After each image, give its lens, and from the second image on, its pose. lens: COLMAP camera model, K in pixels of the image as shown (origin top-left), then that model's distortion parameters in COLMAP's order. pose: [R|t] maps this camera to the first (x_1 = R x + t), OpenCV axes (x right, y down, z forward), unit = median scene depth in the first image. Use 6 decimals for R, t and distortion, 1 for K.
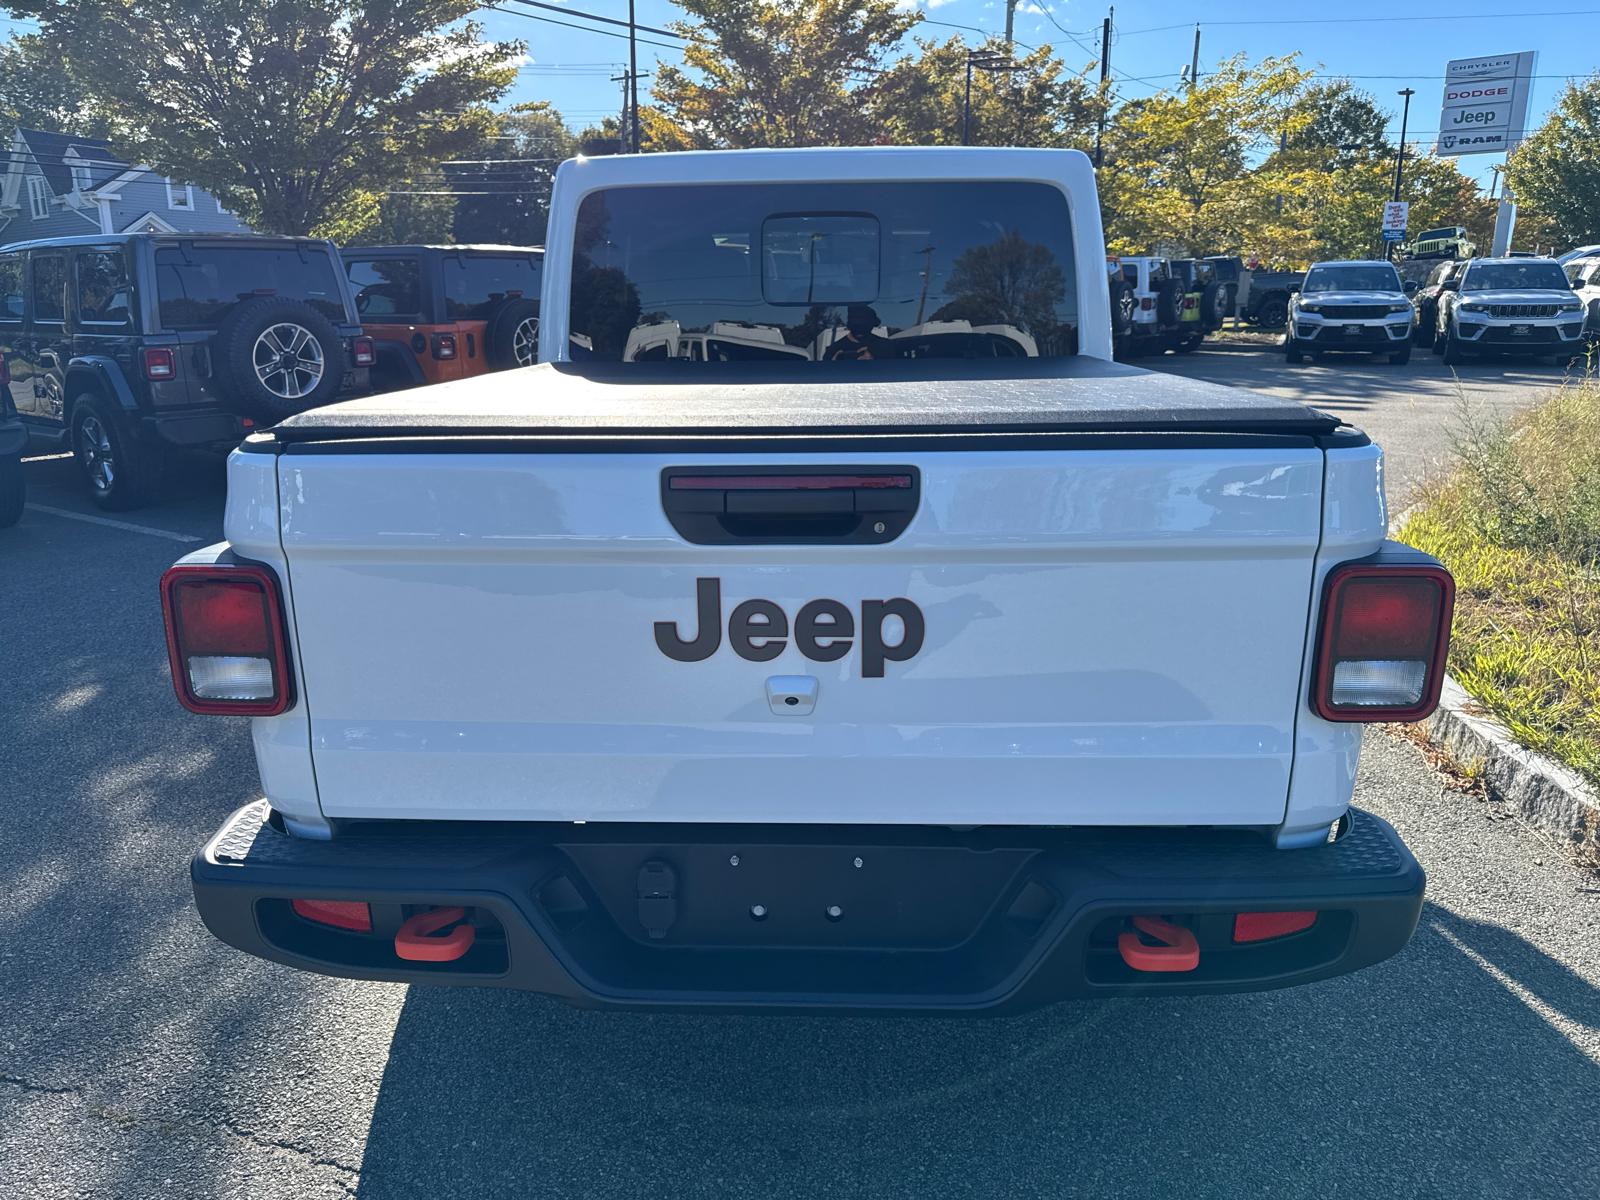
lens RADIAL K [[1139.7, 0, 801.1], [0, 1139.7, 602.9], [0, 0, 1]] dist [0.034383, -0.039261]
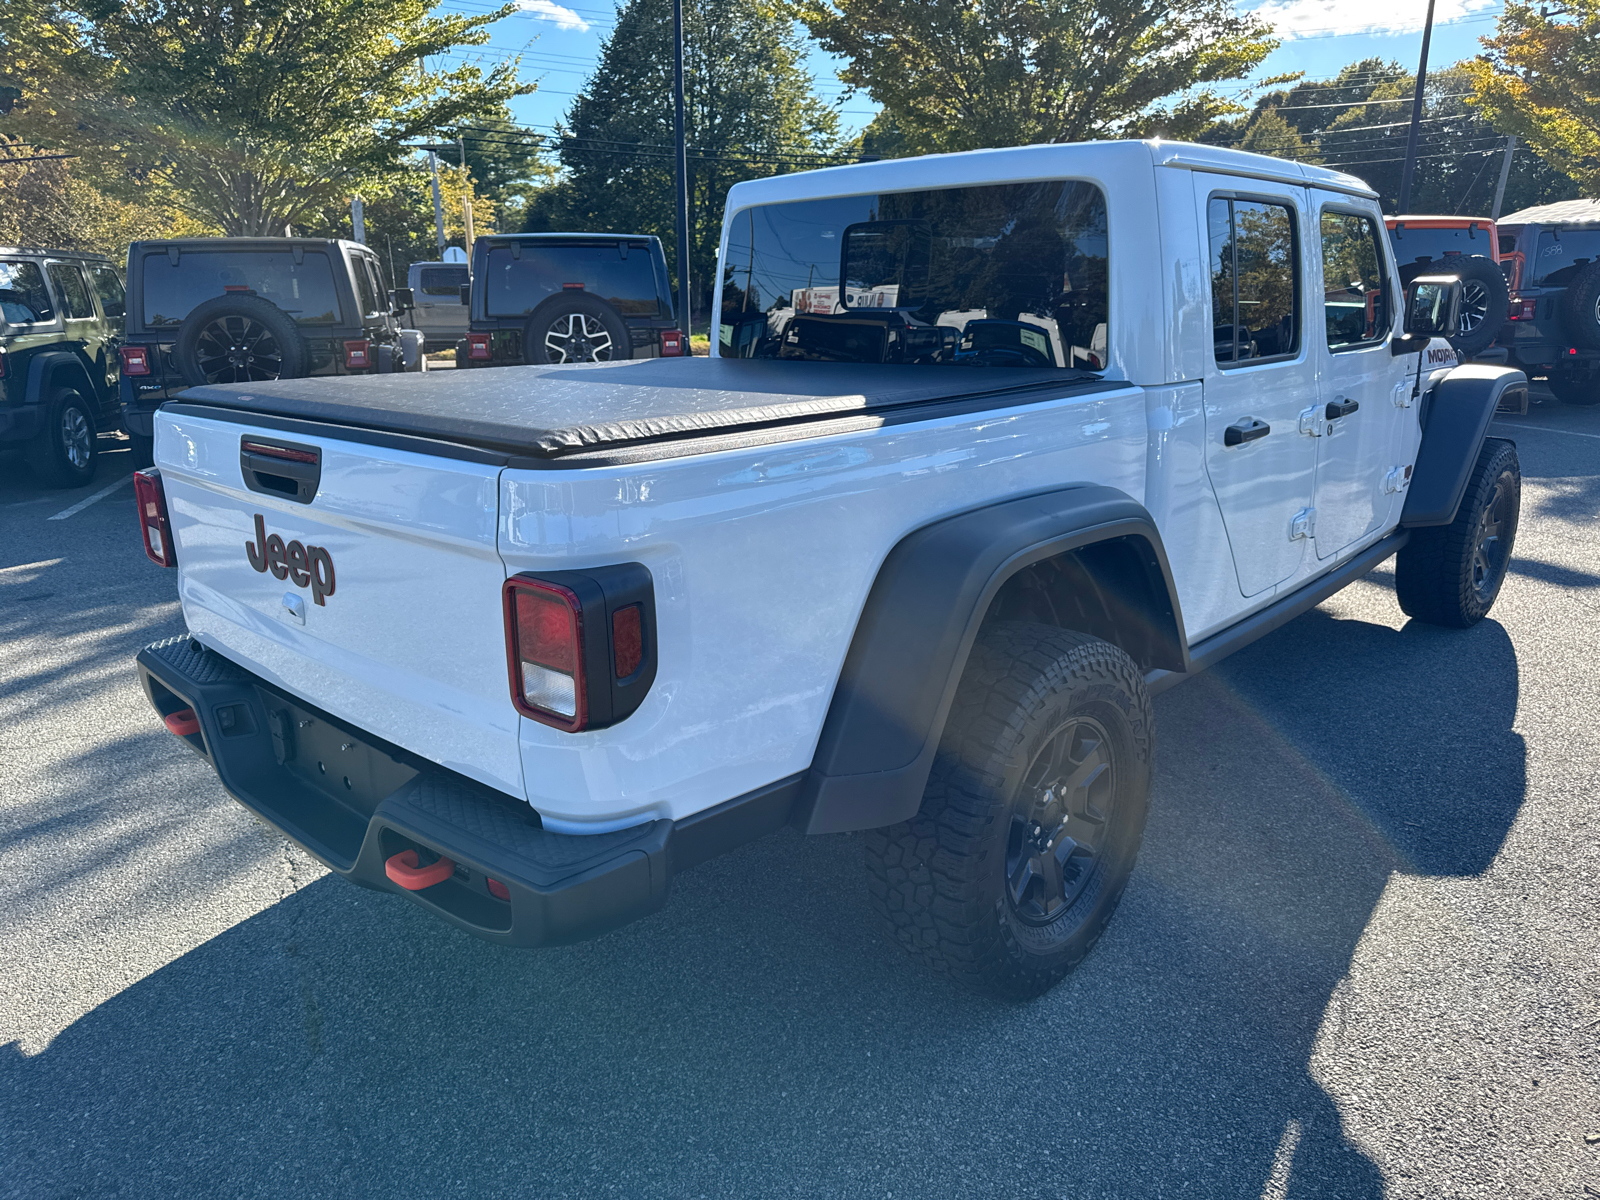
lens RADIAL K [[1139.7, 0, 801.1], [0, 1139.7, 602.9], [0, 0, 1]] dist [0.034383, -0.039261]
pose [[0.764885, 0.154462, -0.625374, 1.279158], [-0.146097, 0.987125, 0.065122, -0.105492], [0.627381, 0.041554, 0.777603, 0.350711]]
